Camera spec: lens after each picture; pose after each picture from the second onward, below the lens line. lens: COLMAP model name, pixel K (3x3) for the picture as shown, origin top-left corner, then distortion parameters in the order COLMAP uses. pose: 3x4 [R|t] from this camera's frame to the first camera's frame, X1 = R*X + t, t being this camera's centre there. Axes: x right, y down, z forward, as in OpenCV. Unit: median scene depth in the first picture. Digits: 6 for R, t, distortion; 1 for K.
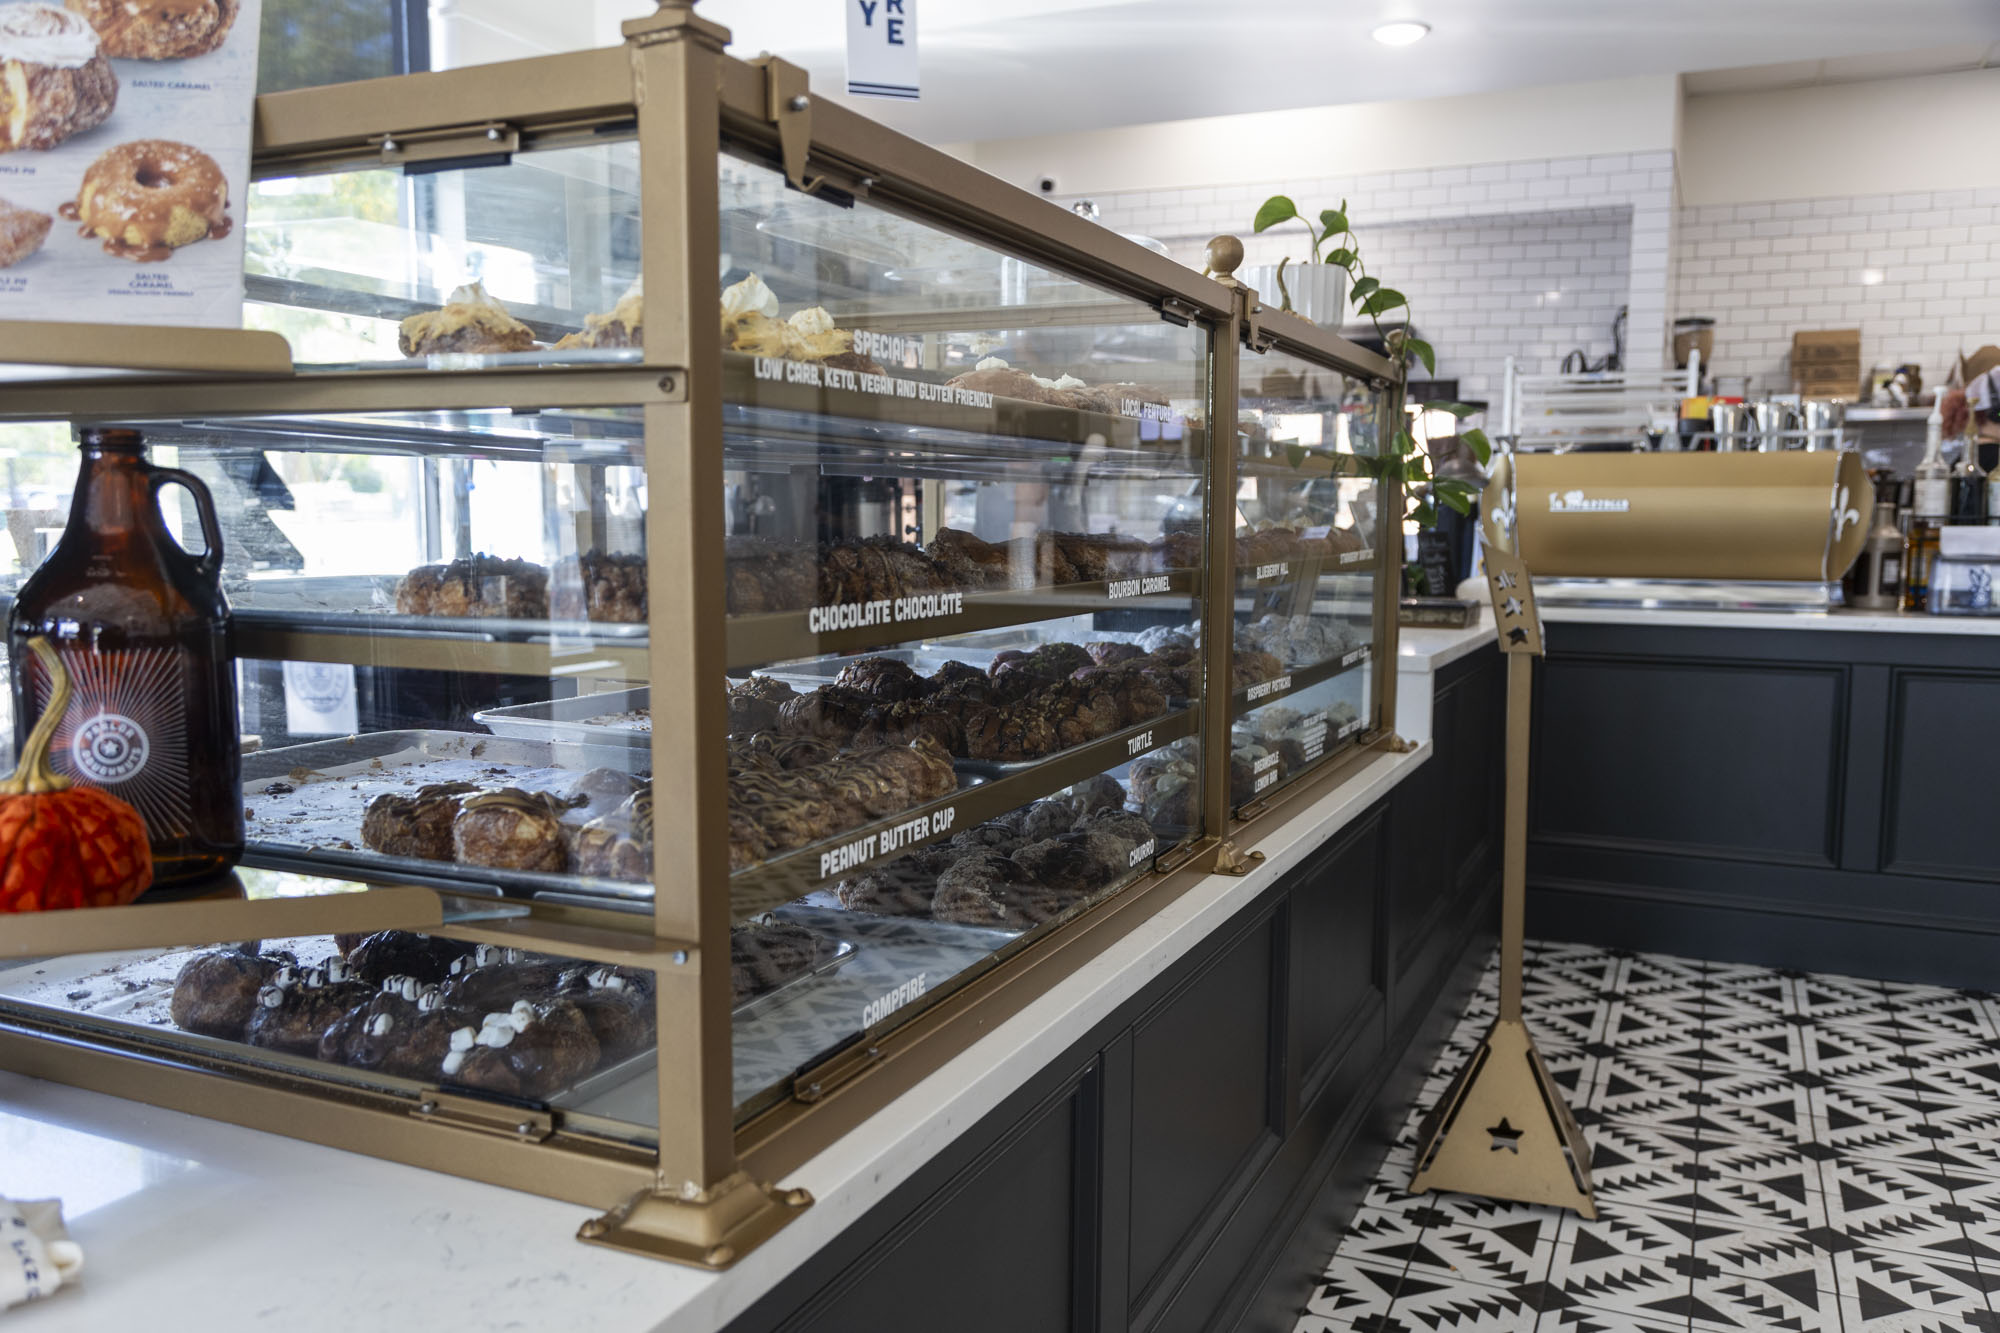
lens RADIAL K [[1592.0, 0, 999.2], [0, 1592.0, 674.8], [0, 0, 1]] dist [-0.006143, -0.001526]
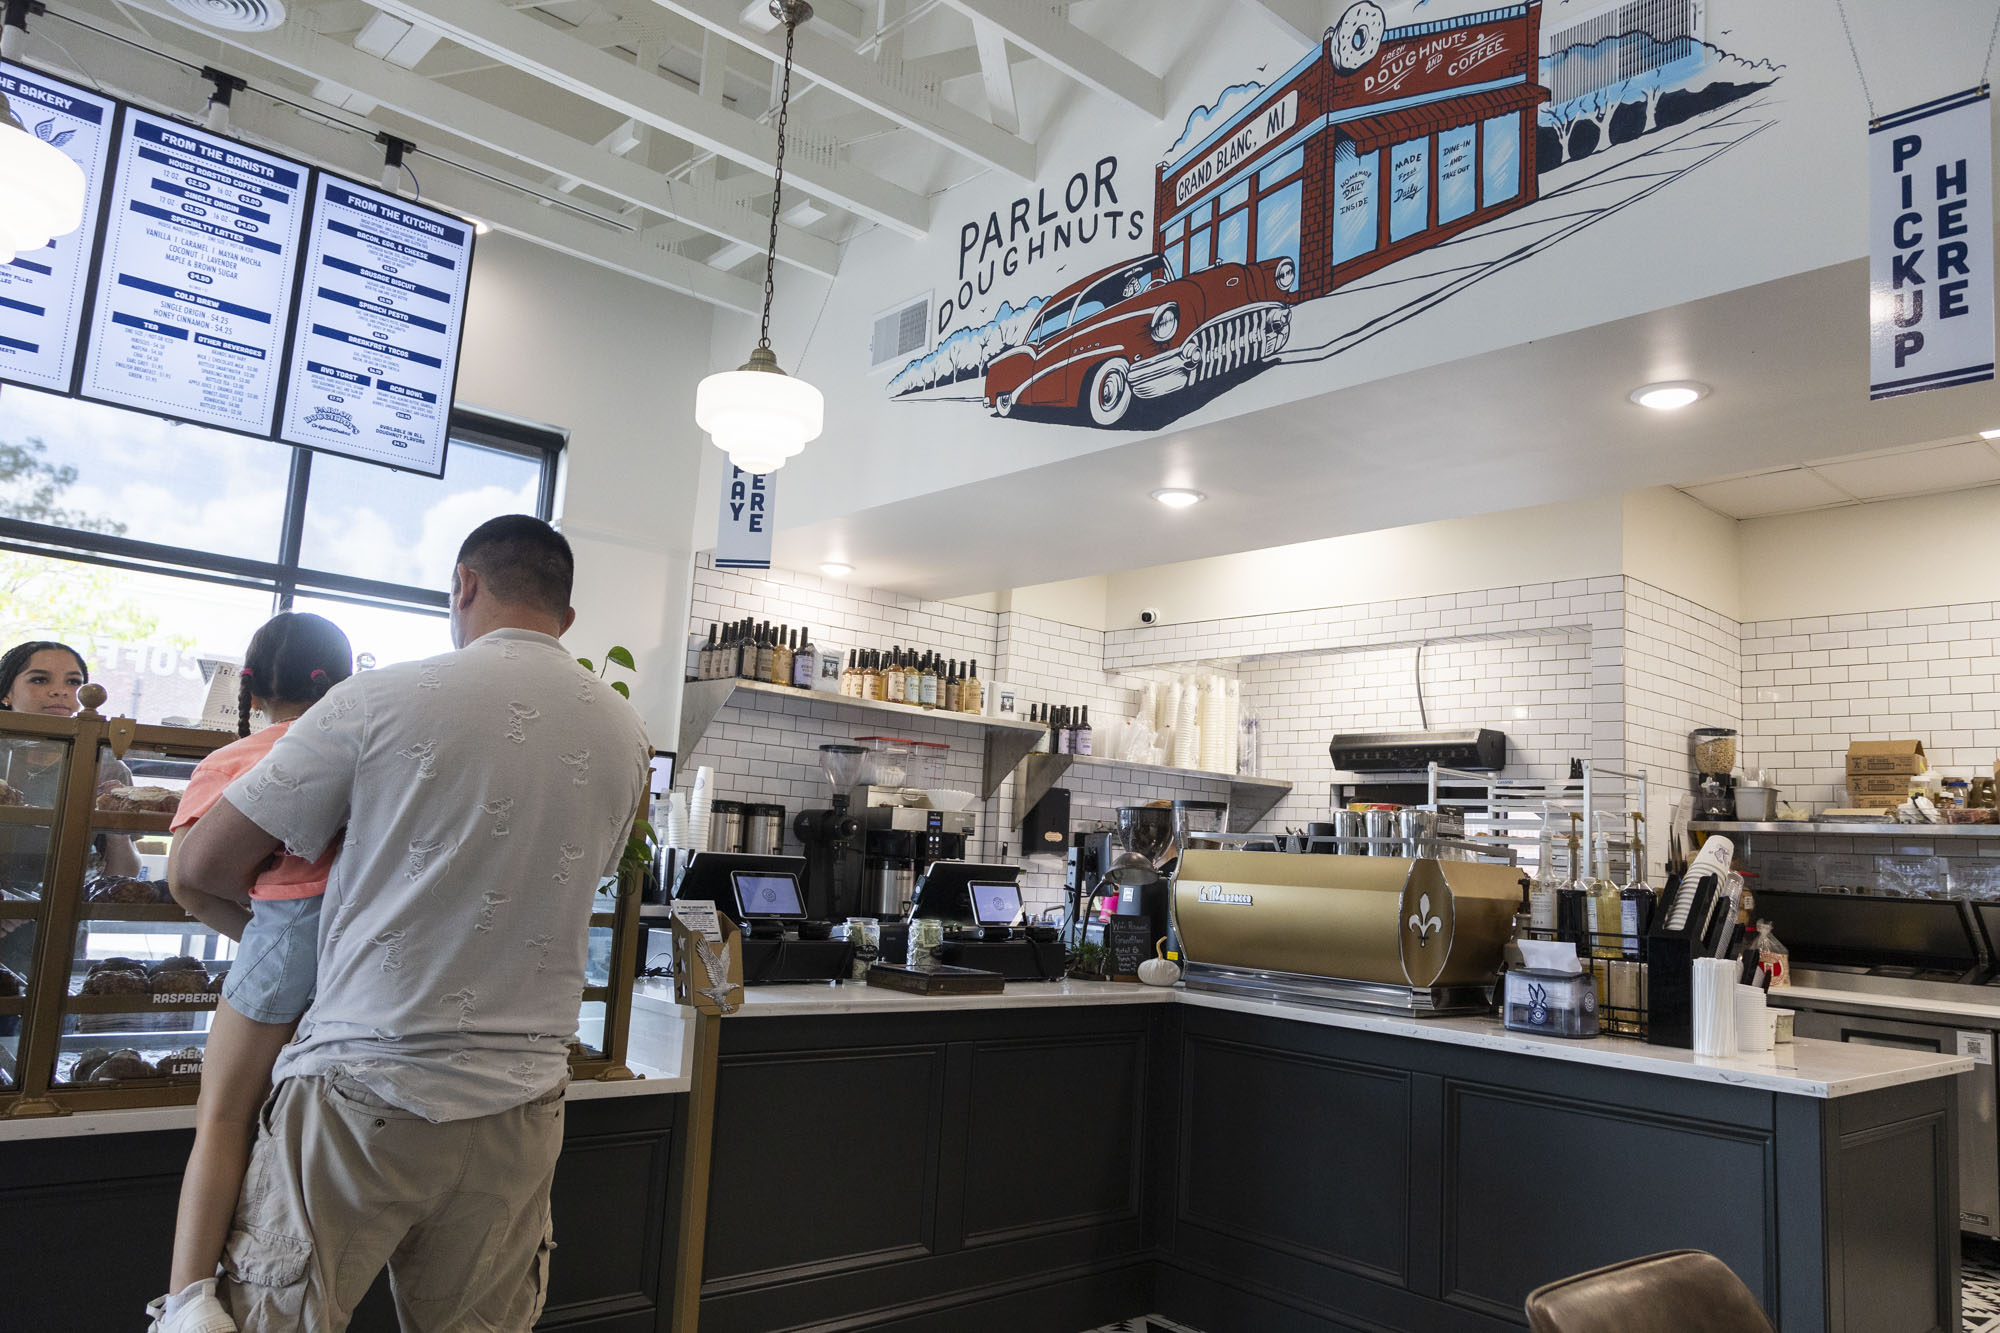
lens RADIAL K [[1378.7, 0, 1002.4], [0, 1378.7, 661.7], [0, 0, 1]] dist [-0.005147, -0.000990]
pose [[0.917986, -0.010631, -0.396470, 0.602602], [-0.091375, 0.967080, -0.237500, -0.024681], [0.385943, 0.254249, 0.886795, 0.055200]]
